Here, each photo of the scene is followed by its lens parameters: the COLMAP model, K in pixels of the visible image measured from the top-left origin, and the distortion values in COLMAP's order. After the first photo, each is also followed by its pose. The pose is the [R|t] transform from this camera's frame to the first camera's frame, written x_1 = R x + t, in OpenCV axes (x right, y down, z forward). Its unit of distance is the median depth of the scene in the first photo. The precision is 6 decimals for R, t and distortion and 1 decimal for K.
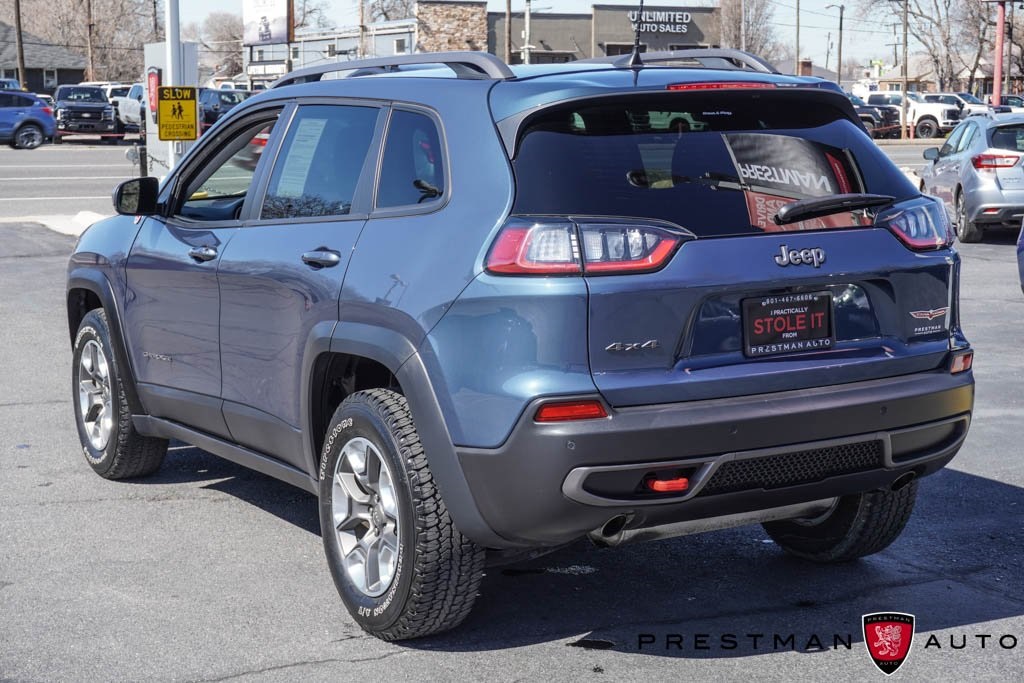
lens RADIAL K [[1825.1, 0, 512.0], [0, 1825.1, 341.5], [0, 0, 1]] dist [0.005050, 0.153171]
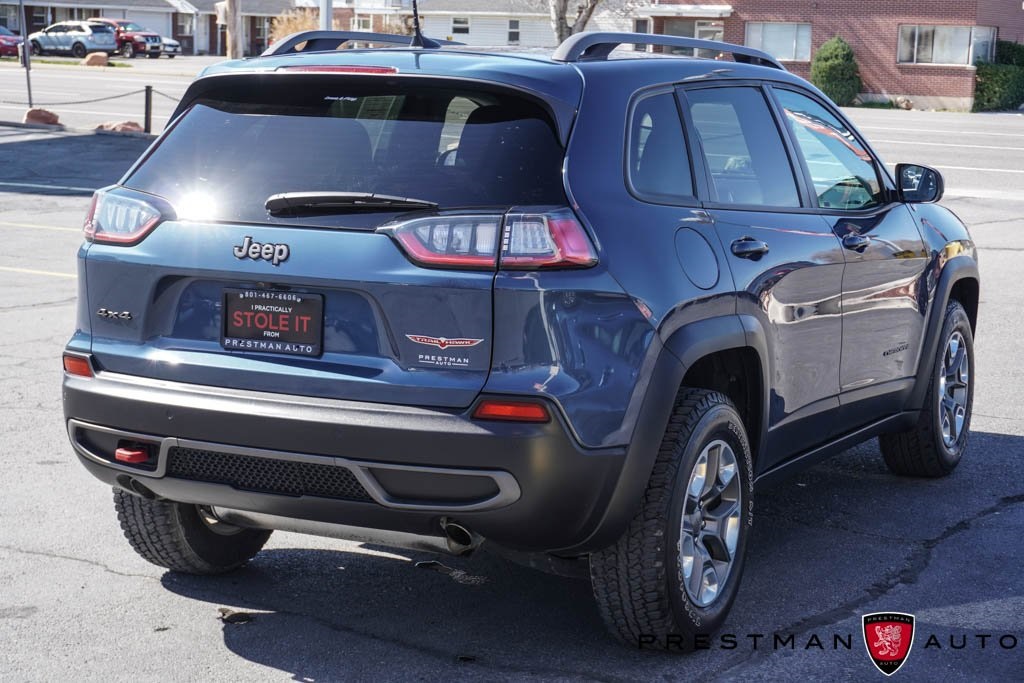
lens RADIAL K [[1944.4, 0, 512.0], [0, 1944.4, 341.5], [0, 0, 1]] dist [-0.003872, 0.033804]
pose [[0.546106, 0.144568, -0.825148, 1.034694], [-0.140764, 0.986827, 0.079733, -0.095952], [0.825805, 0.072609, 0.559262, 0.532507]]
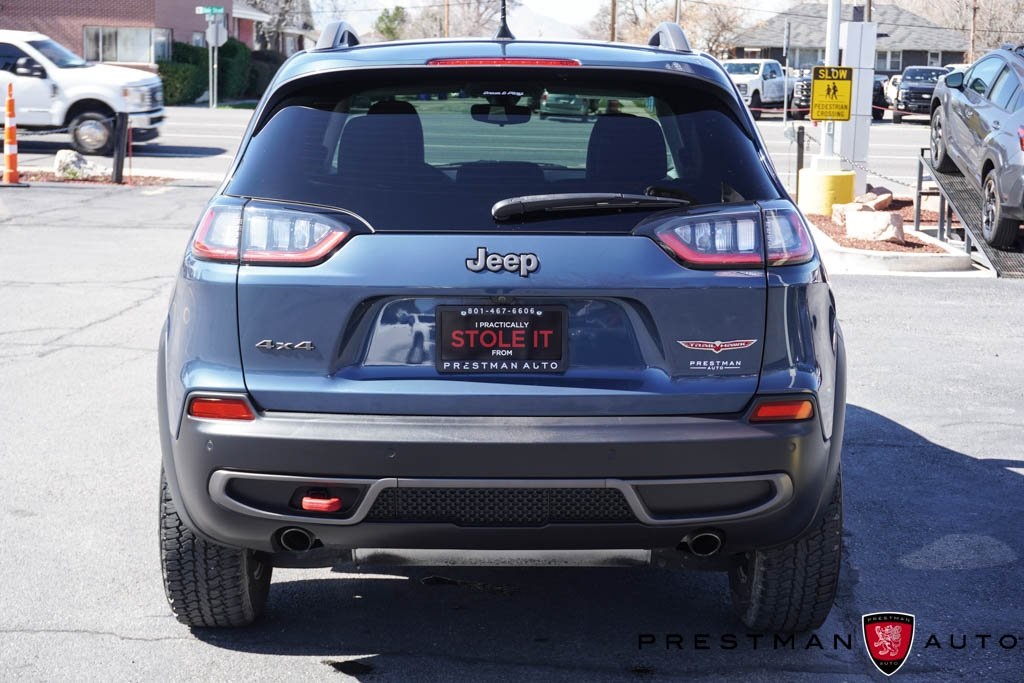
lens RADIAL K [[1748.2, 0, 512.0], [0, 1748.2, 341.5], [0, 0, 1]] dist [0.040746, 0.018444]
pose [[0.872743, 0.098152, -0.478211, 0.542192], [-0.090693, 0.995125, 0.038731, -0.040502], [0.479681, 0.009568, 0.877391, 0.273829]]
